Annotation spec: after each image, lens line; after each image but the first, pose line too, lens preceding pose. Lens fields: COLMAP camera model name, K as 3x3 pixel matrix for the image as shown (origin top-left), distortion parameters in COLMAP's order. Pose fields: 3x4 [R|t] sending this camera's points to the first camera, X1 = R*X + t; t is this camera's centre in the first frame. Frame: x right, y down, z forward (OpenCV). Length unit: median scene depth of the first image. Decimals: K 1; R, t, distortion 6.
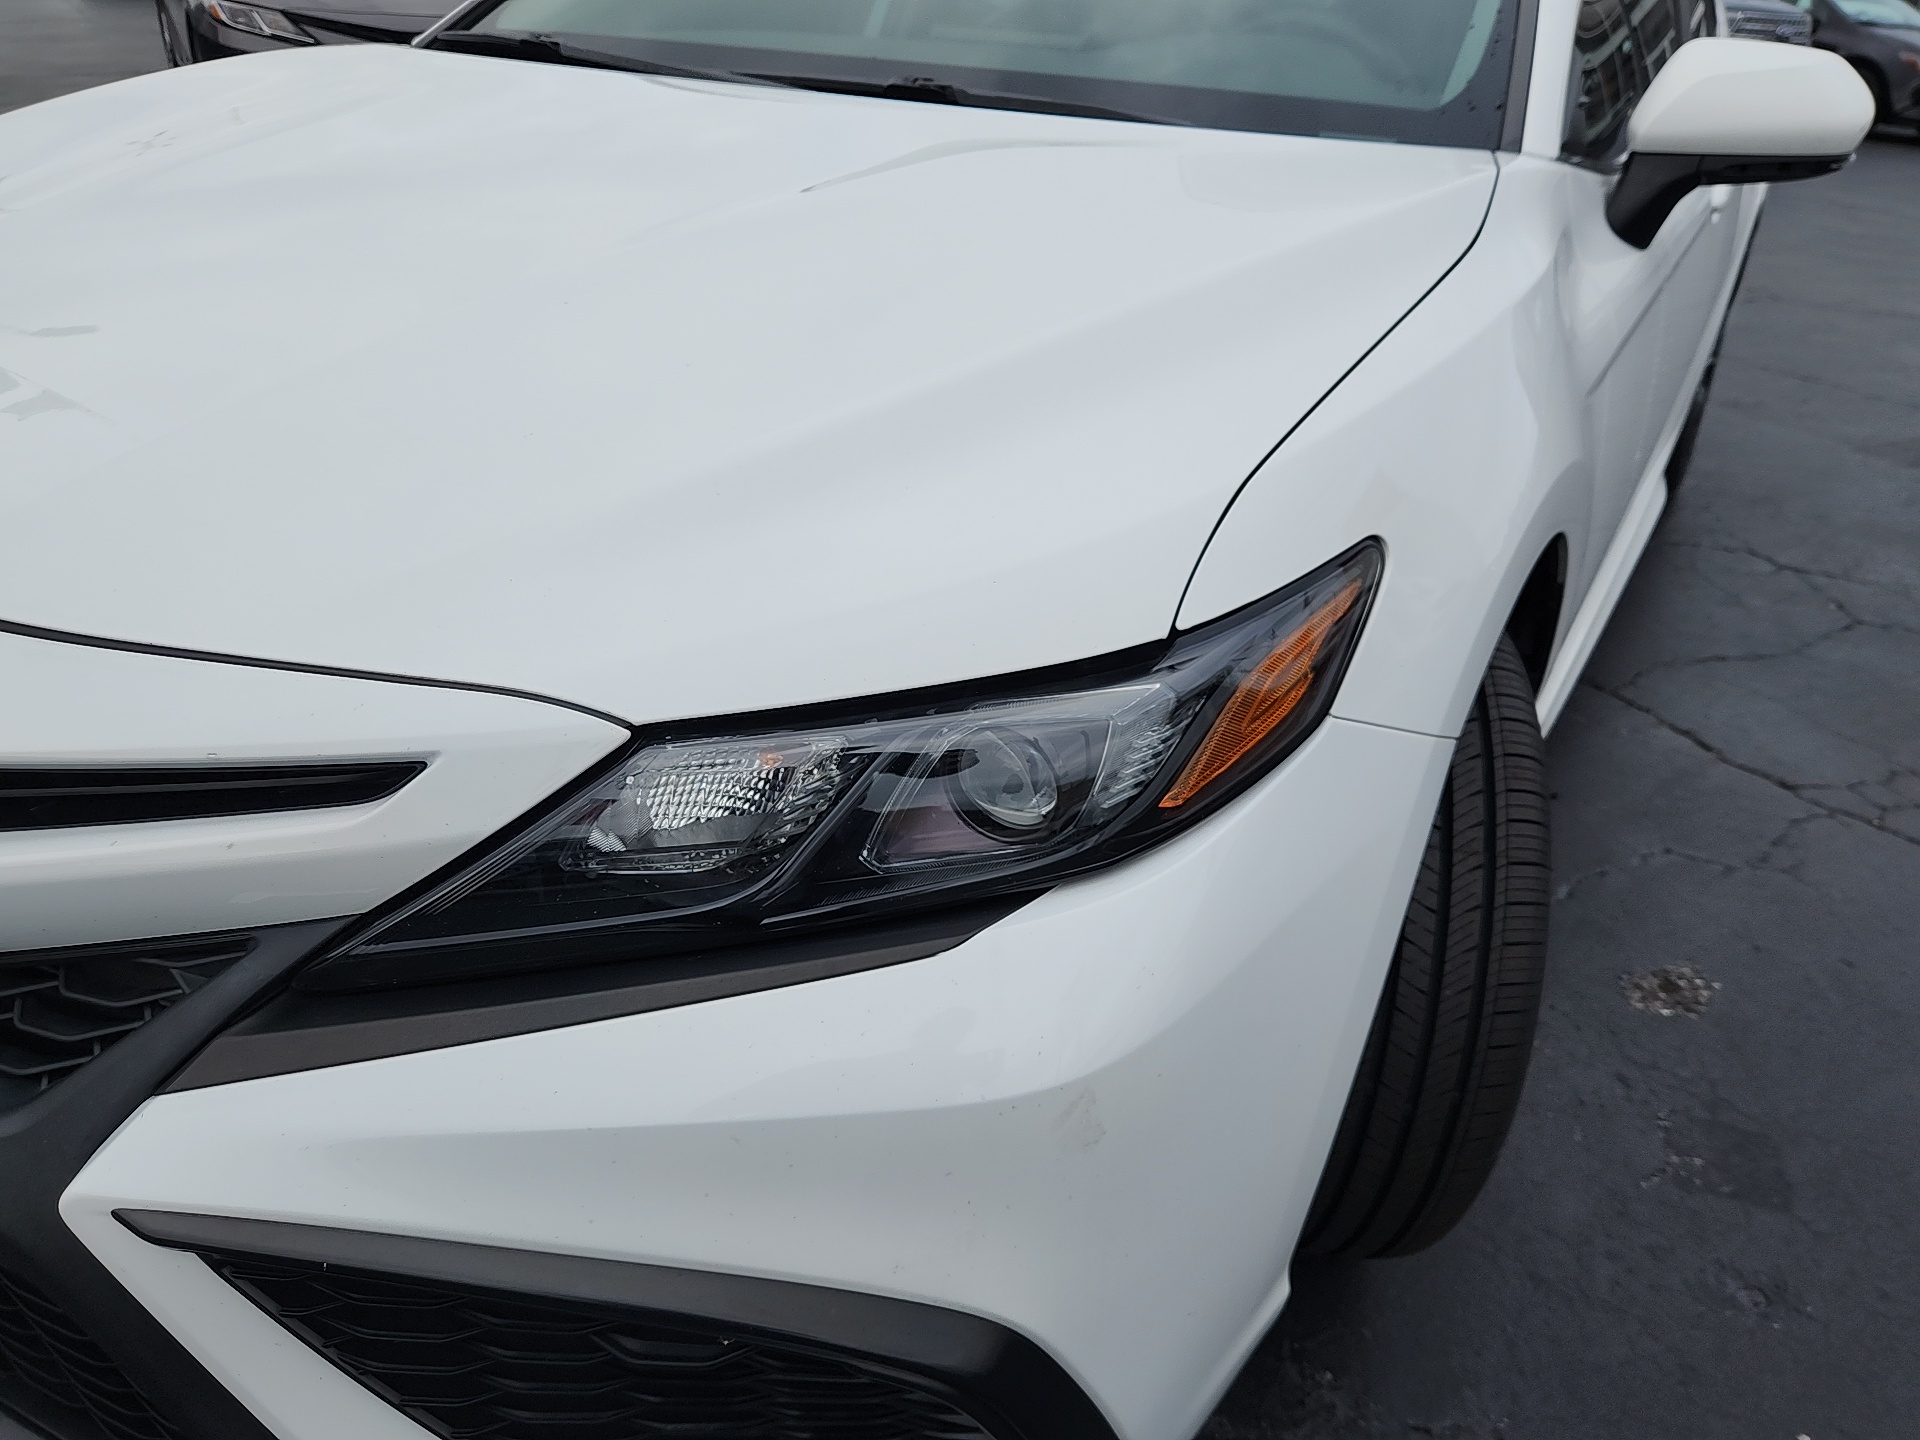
lens RADIAL K [[1492.9, 0, 1003.9], [0, 1492.9, 746.3], [0, 0, 1]] dist [0.052794, -0.053380]
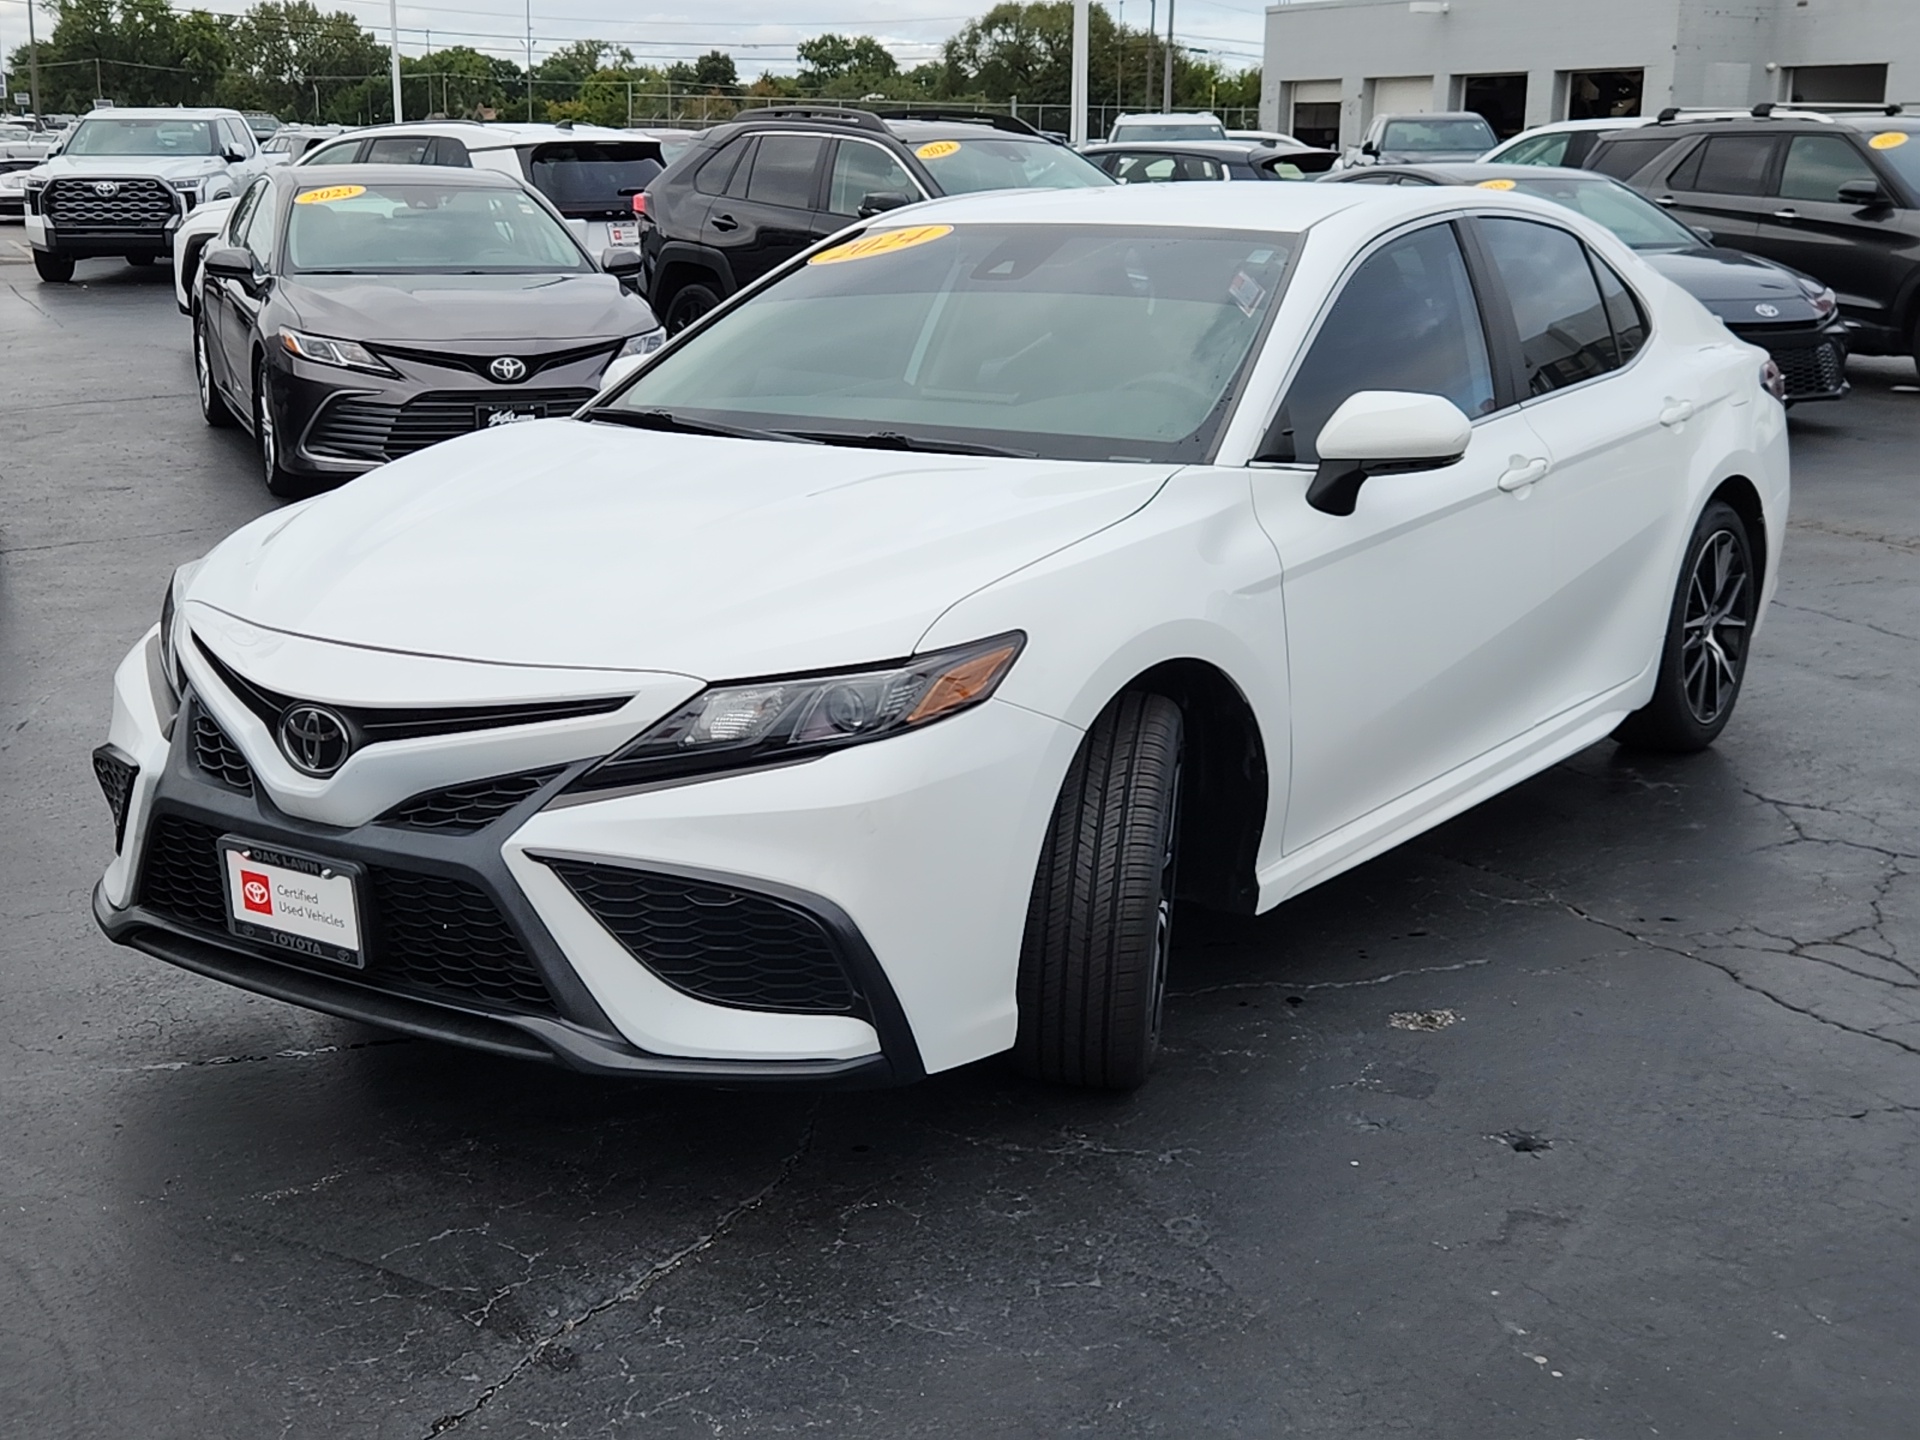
lens RADIAL K [[2350.8, 0, 959.8], [0, 2350.8, 718.5], [0, 0, 1]] dist [0.067437, 0.000000]
pose [[0.991785, -0.024131, -0.125618, 0.504874], [-0.008748, 0.966950, -0.254815, 0.766269], [0.127616, 0.253821, 0.958796, -2.050595]]
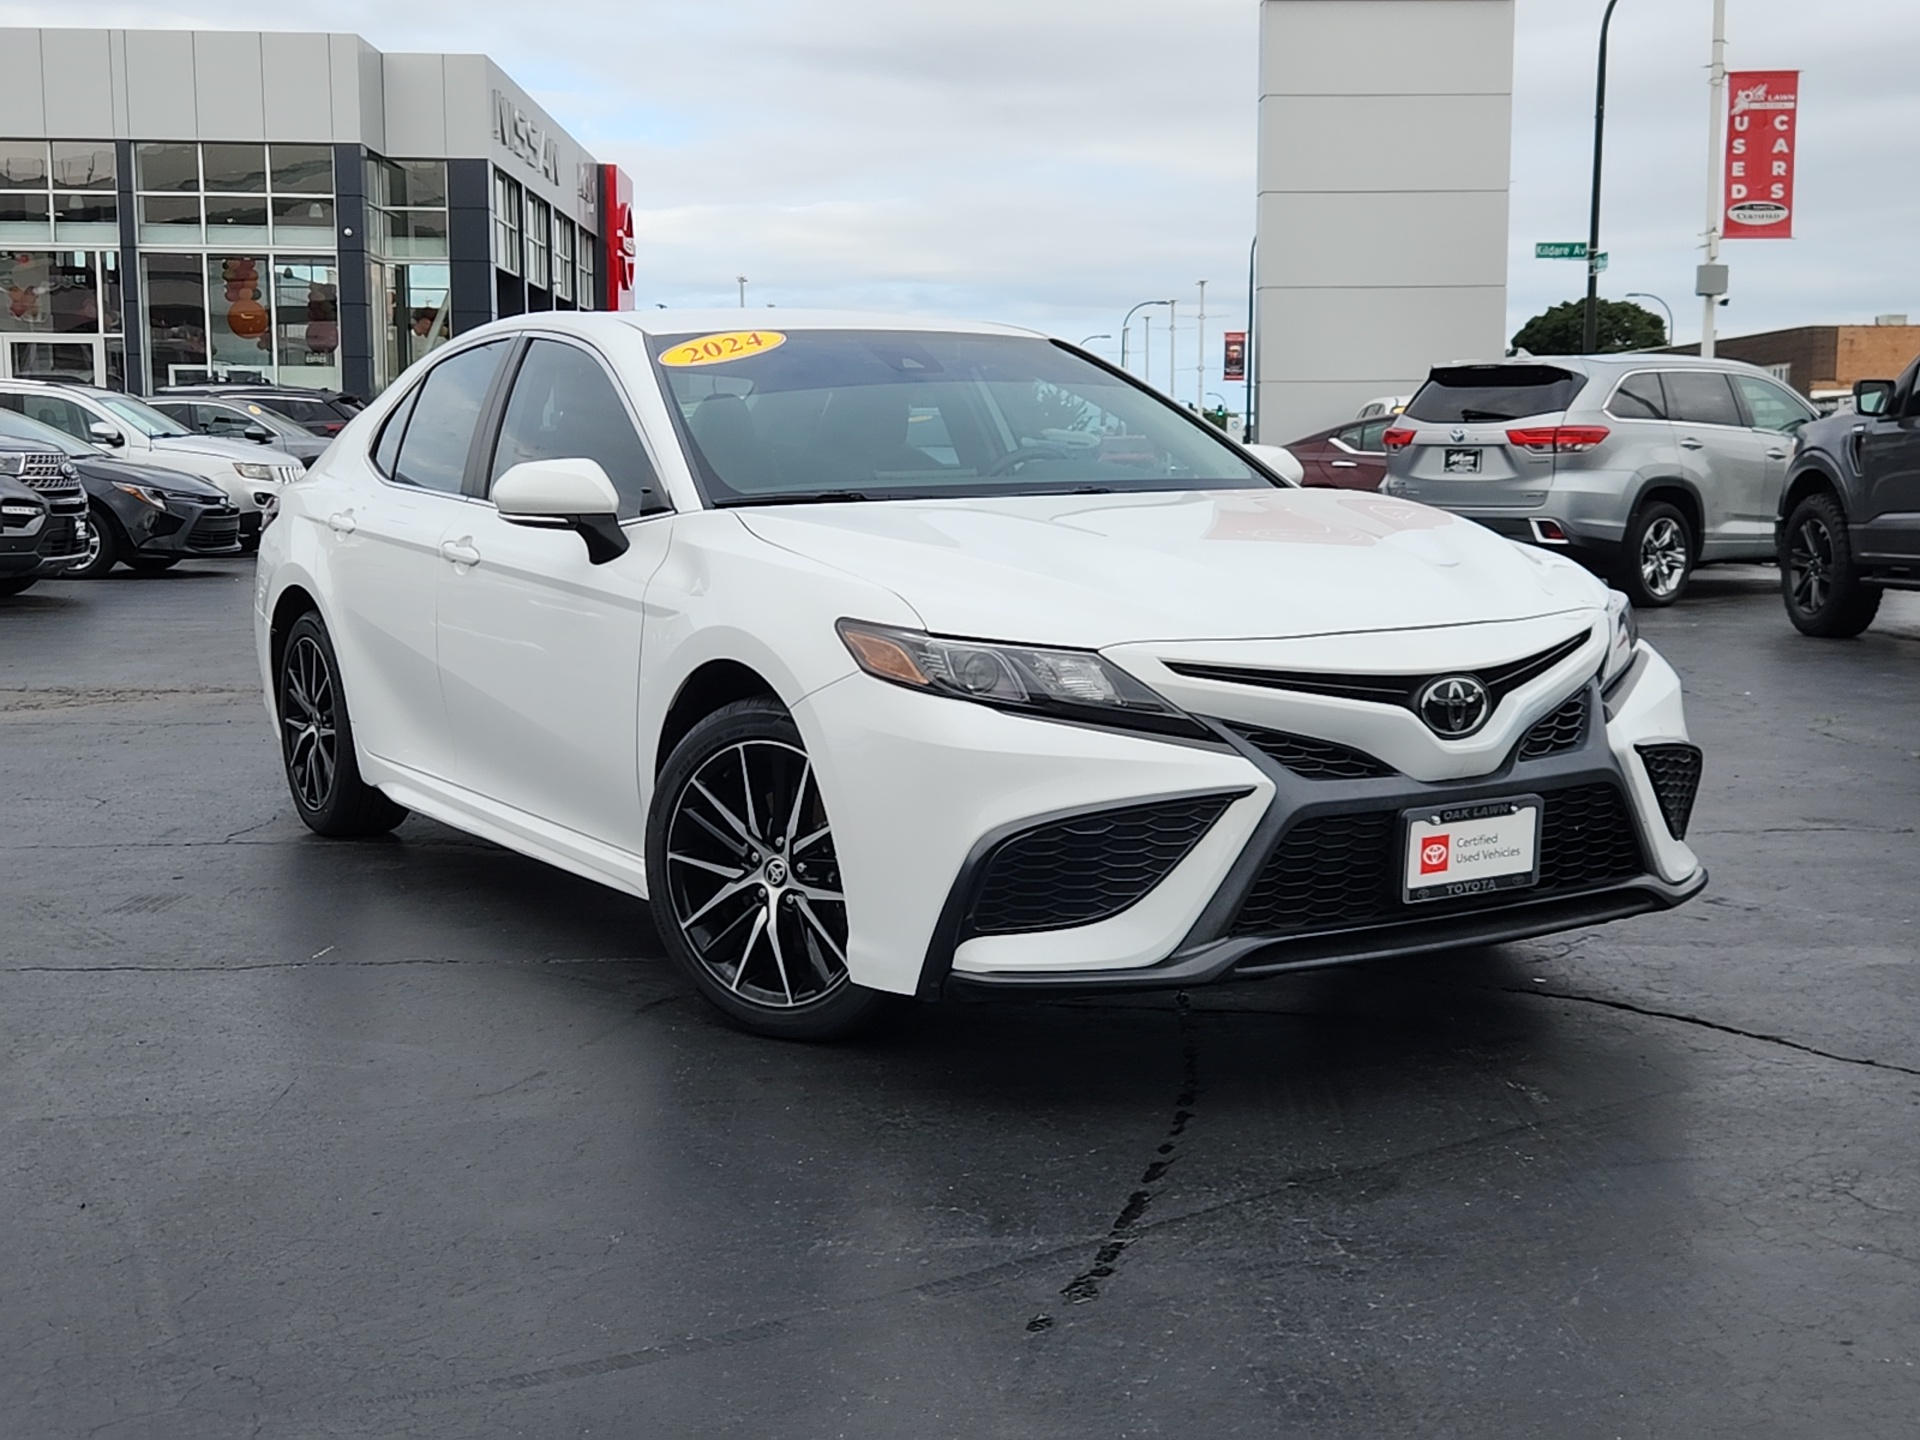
lens RADIAL K [[2356.1, 0, 966.1], [0, 2356.1, 725.5], [0, 0, 1]] dist [0.069553, 0.000000]
pose [[0.500676, -0.159010, 0.850905, -4.020144], [0.433482, 0.896909, -0.087455, 0.045333], [-0.749278, 0.412639, 0.517988, -0.493949]]
